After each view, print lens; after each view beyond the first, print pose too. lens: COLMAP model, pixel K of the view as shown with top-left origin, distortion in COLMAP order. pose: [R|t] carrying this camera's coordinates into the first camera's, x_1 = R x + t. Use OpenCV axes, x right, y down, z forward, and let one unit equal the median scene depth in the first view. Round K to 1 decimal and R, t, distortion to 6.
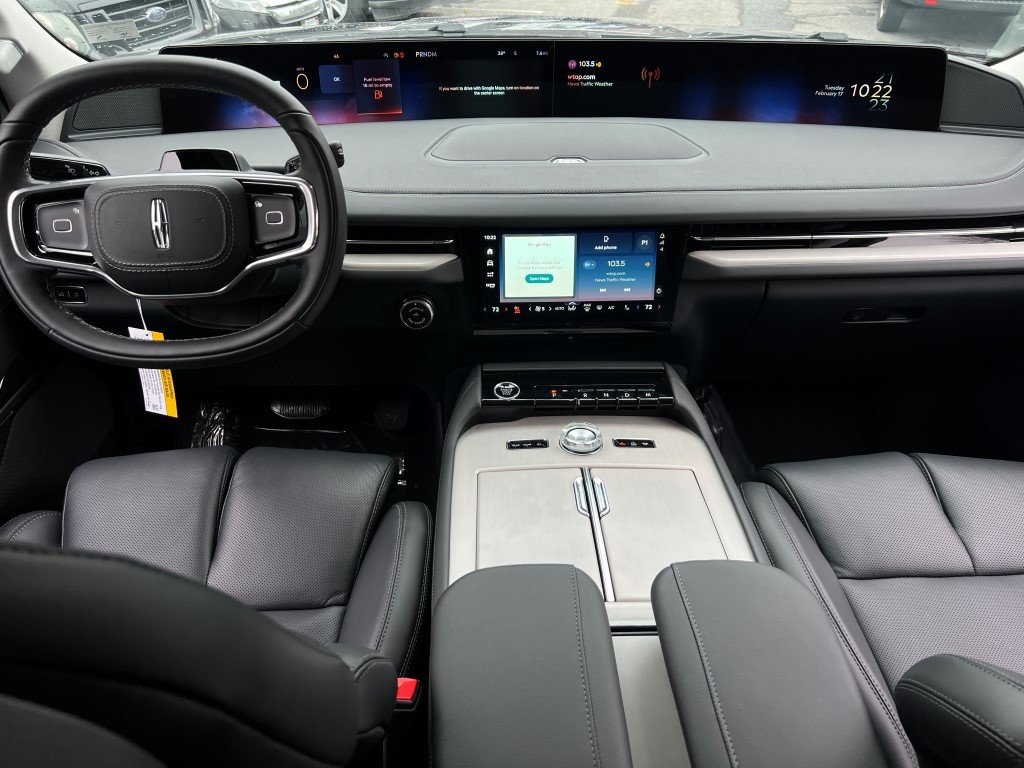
lens RADIAL K [[765.0, 0, 512.0], [0, 765.0, 384.0], [0, 0, 1]] dist [0.082533, -0.114075]
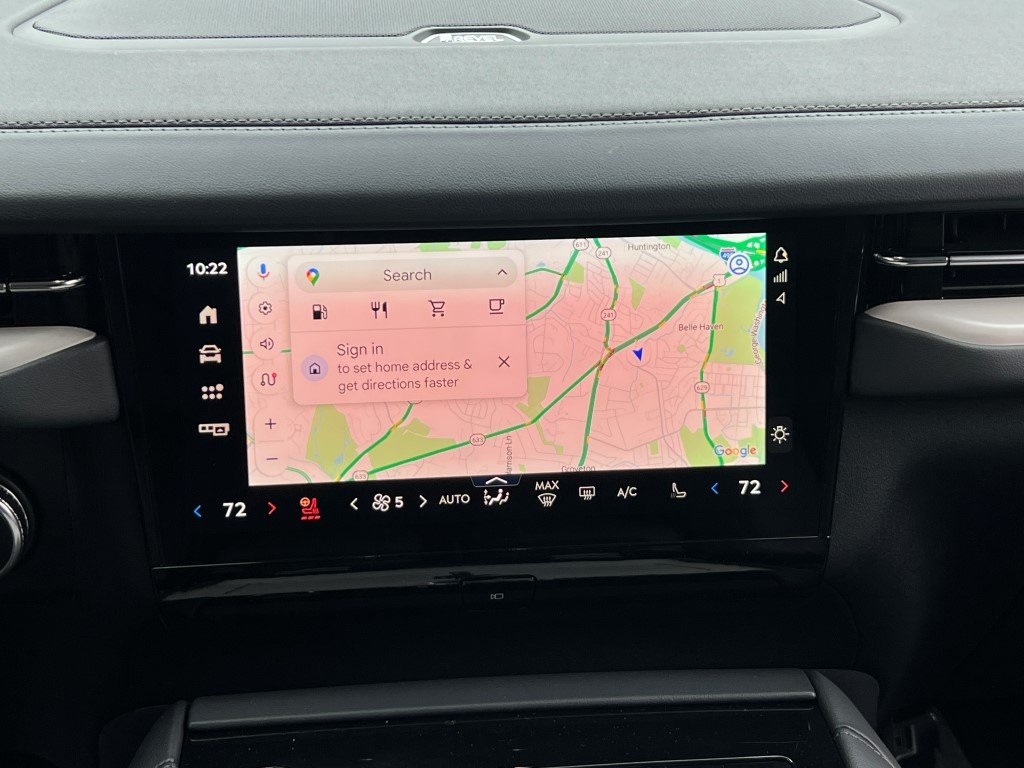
lens RADIAL K [[1554.0, 0, 512.0], [0, 1554.0, 384.0], [0, 0, 1]] dist [0.137647, -0.165511]
pose [[0.998687, -0.025745, 0.044297, 0.060496], [0.033076, 0.984249, -0.173666, -0.038096], [-0.039129, 0.174903, 0.983808, 0.405465]]
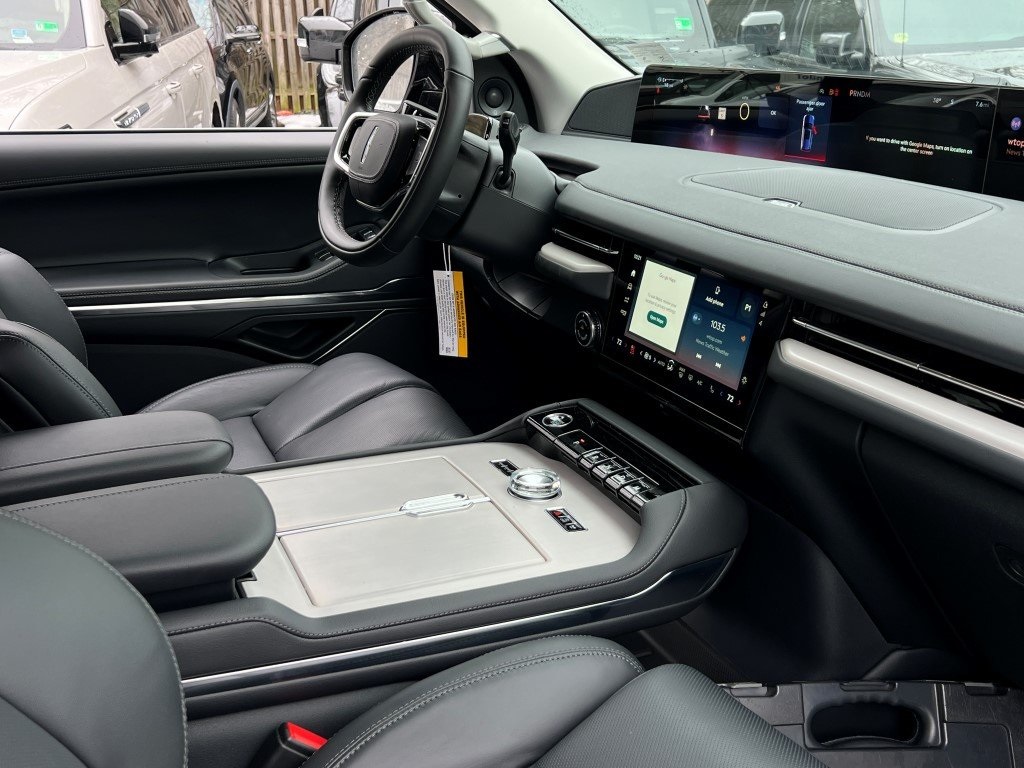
lens RADIAL K [[1191.4, 0, 512.0], [0, 1191.4, 384.0], [0, 0, 1]] dist [0.005085, 0.001205]
pose [[0.357966, 0.272318, -0.893142, 1.117526], [-0.500524, 0.863452, 0.062658, -0.082631], [0.788249, 0.424610, 0.445388, 0.362920]]
